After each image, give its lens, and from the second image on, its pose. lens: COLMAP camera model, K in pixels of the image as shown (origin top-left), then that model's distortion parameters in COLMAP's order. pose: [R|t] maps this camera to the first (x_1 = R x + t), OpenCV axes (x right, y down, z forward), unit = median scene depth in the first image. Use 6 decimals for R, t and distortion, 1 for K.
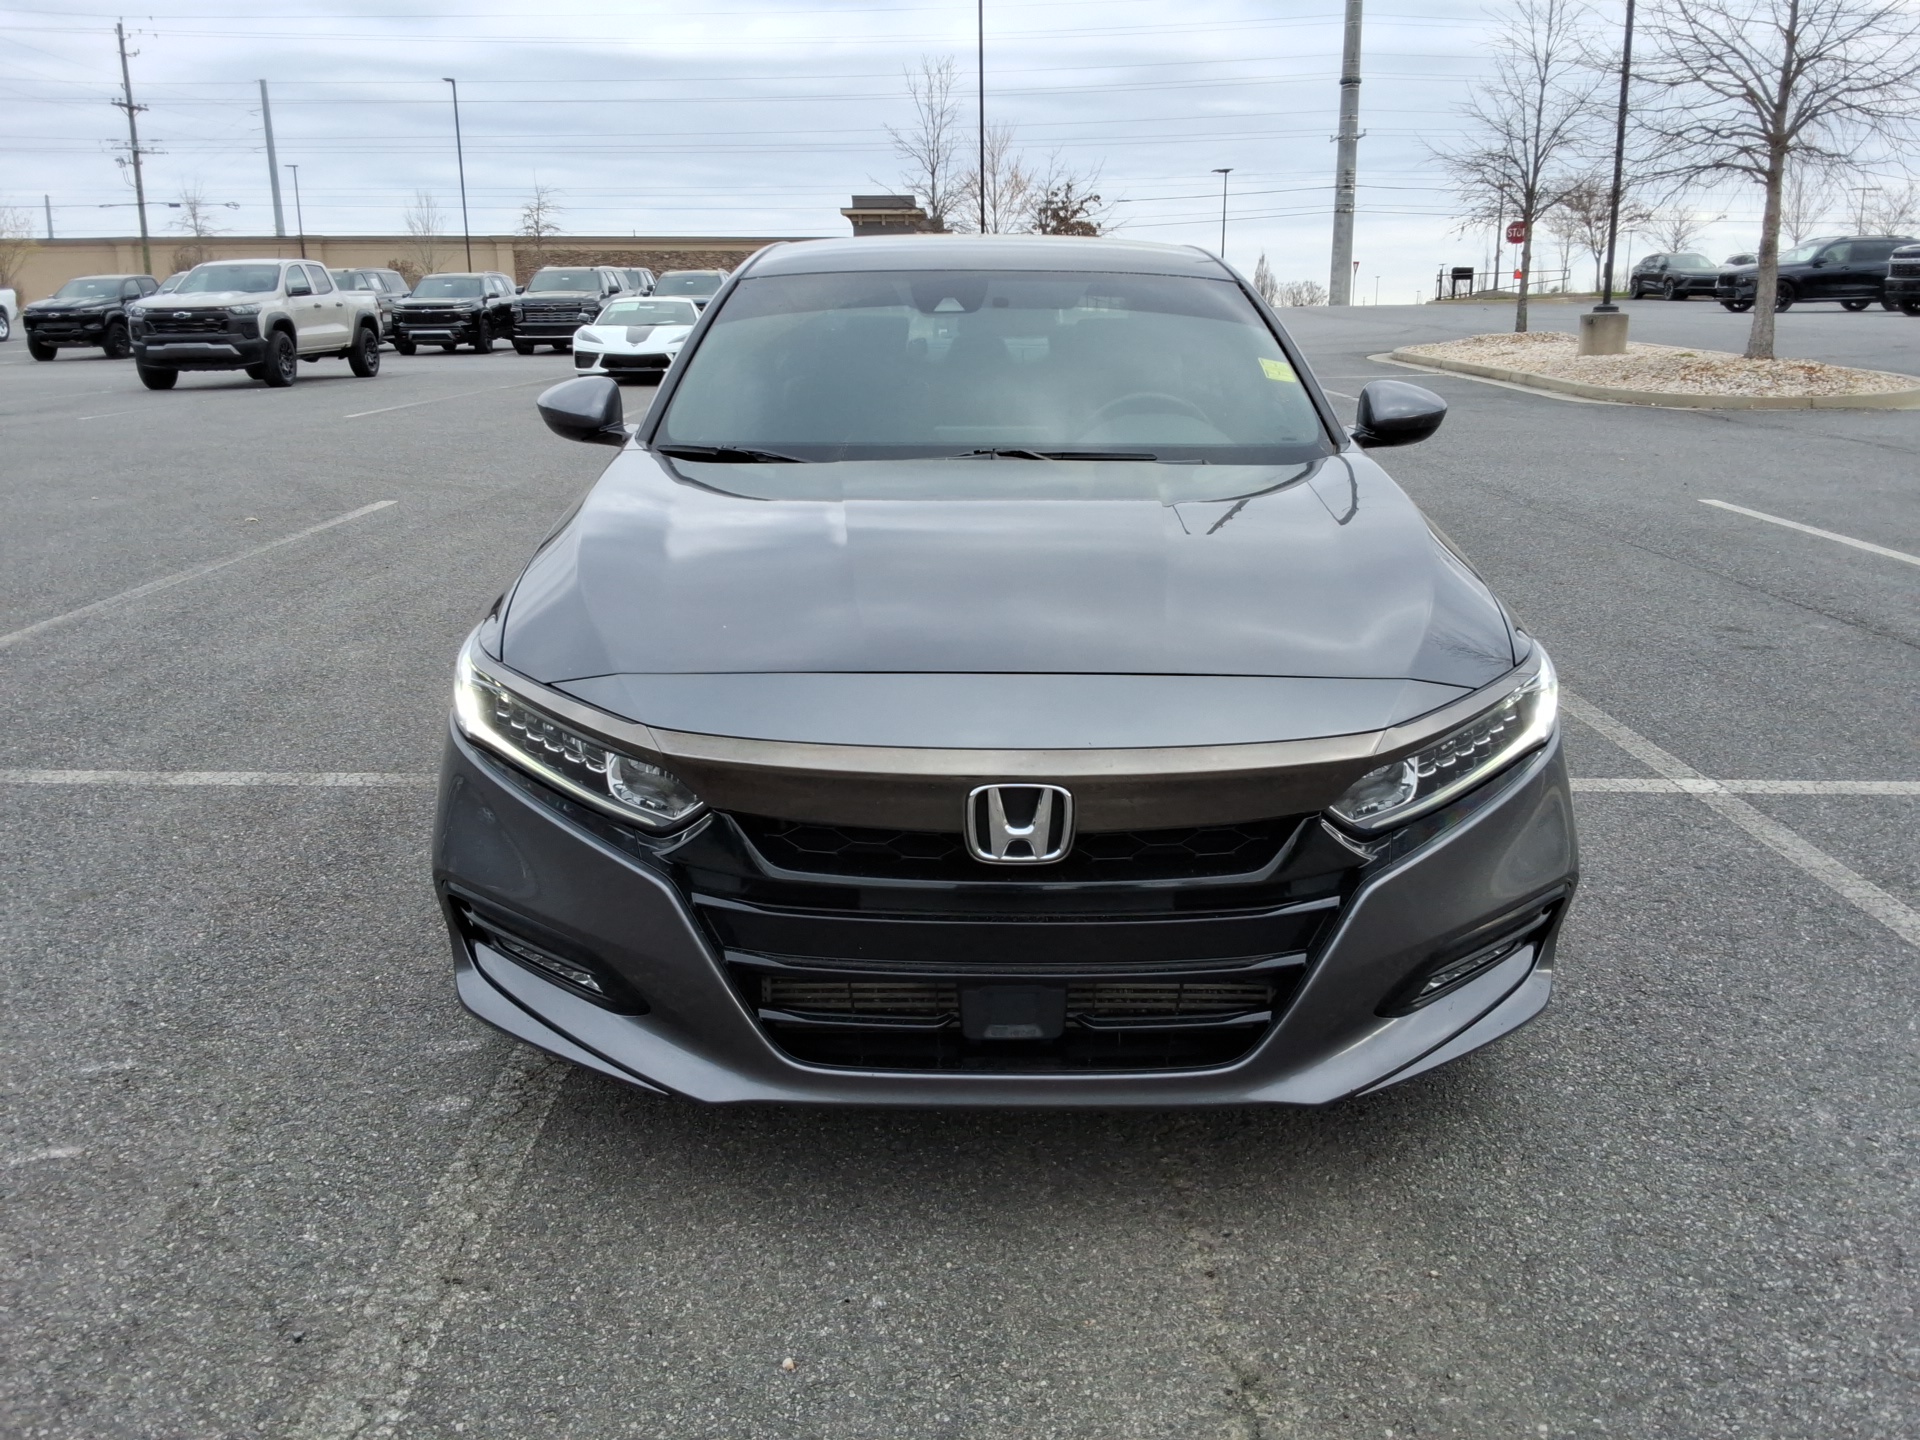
lens RADIAL K [[1548.0, 0, 978.4], [0, 1548.0, 715.7], [0, 0, 1]] dist [0.116443, -0.176658]
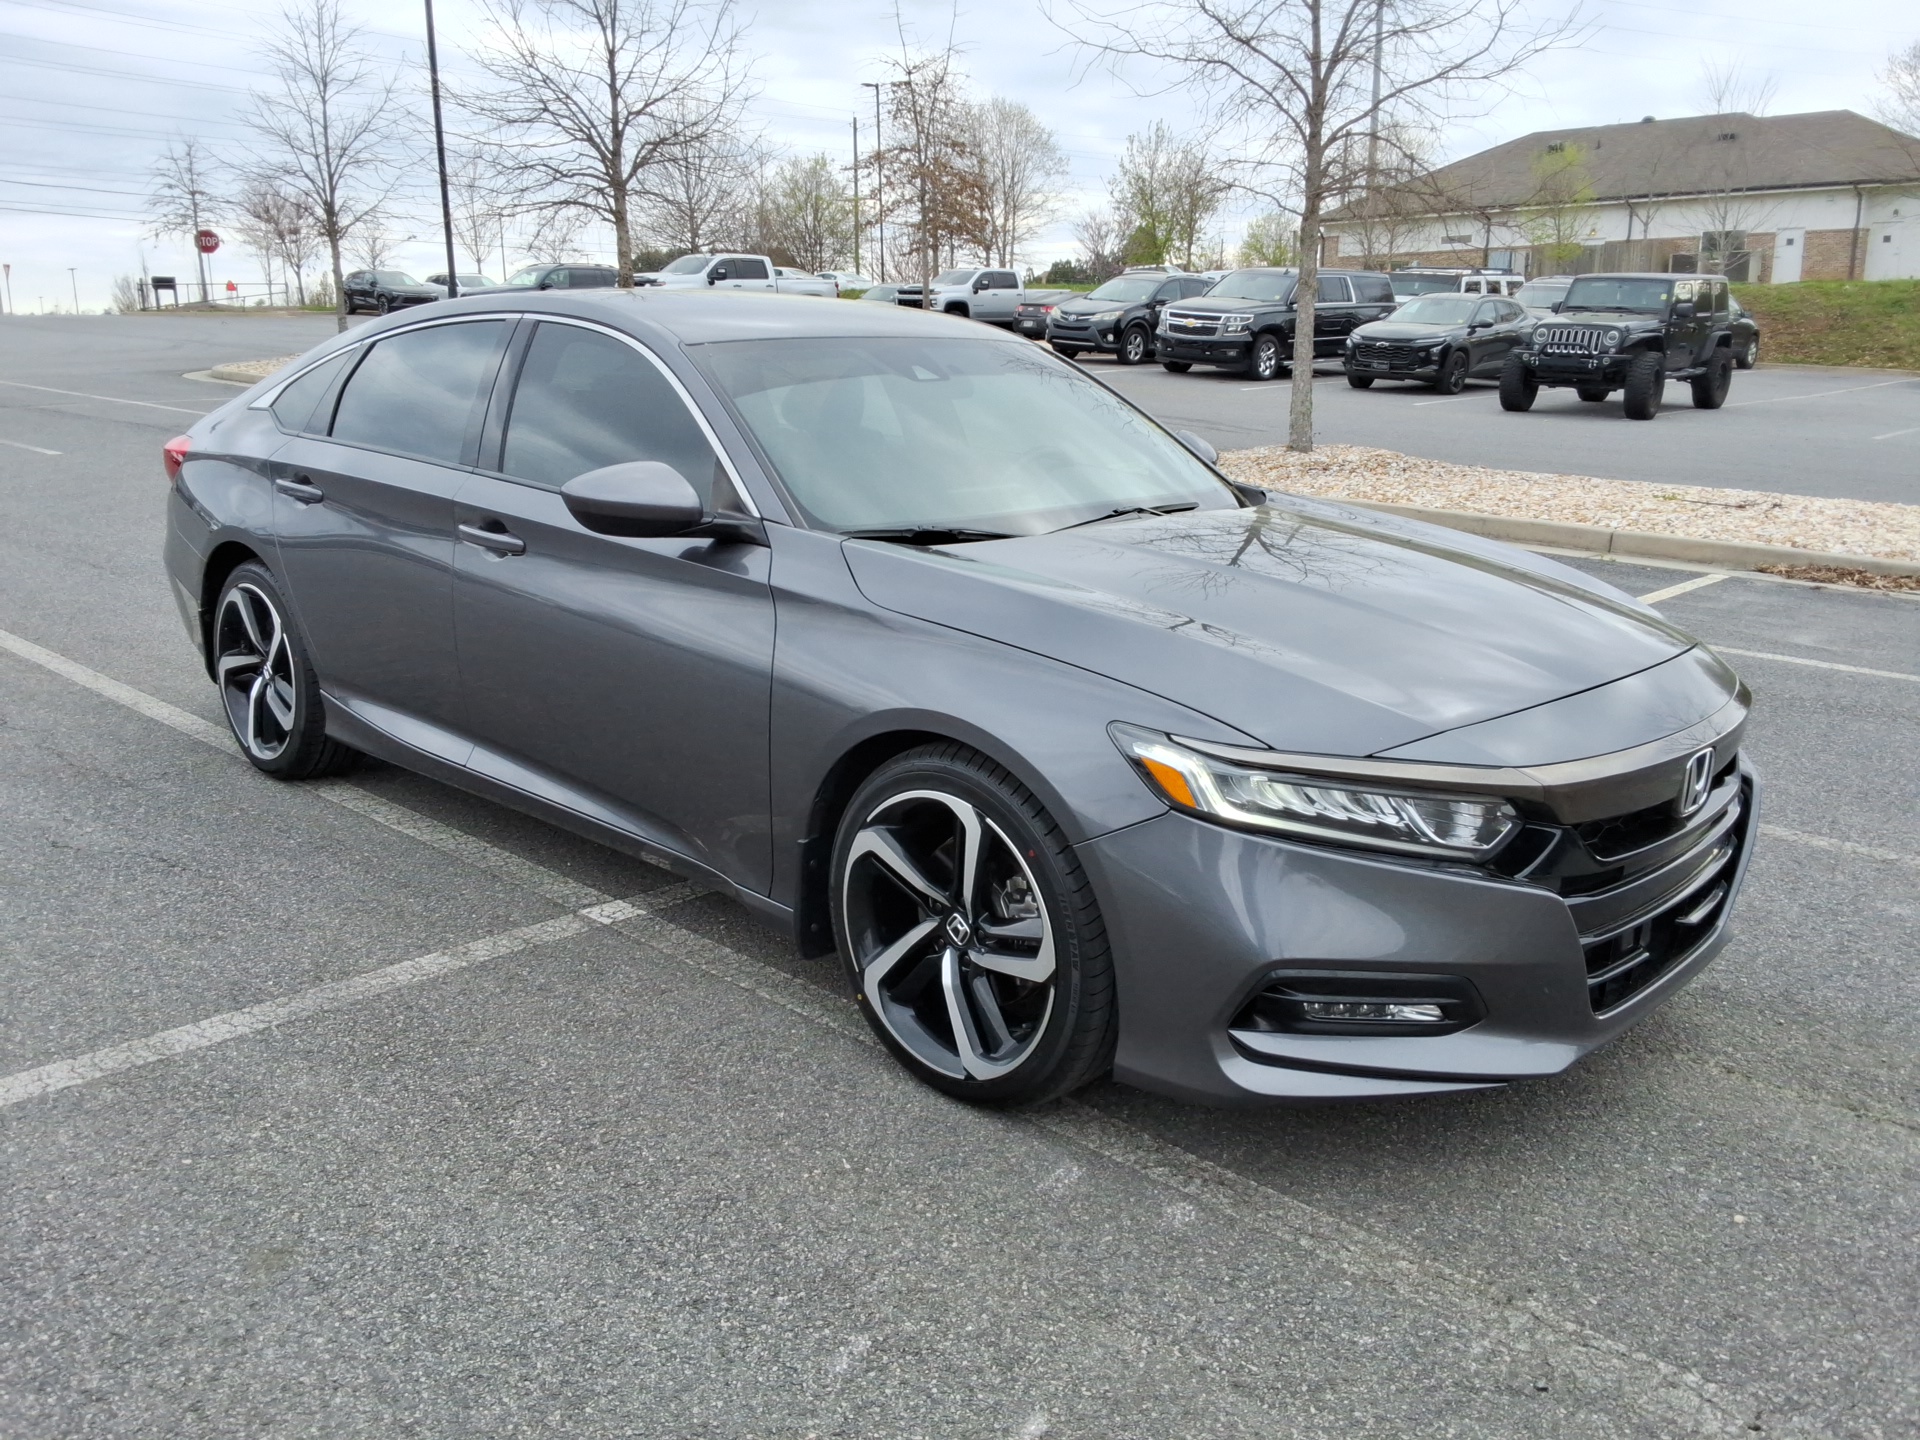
lens RADIAL K [[1548.0, 0, 978.4], [0, 1548.0, 715.7], [0, 0, 1]] dist [0.116443, -0.176658]
pose [[0.685529, -0.171400, 0.707582, -0.126110], [0.175509, 0.982136, 0.067868, -0.017270], [-0.706574, 0.077661, 0.703364, 0.045142]]
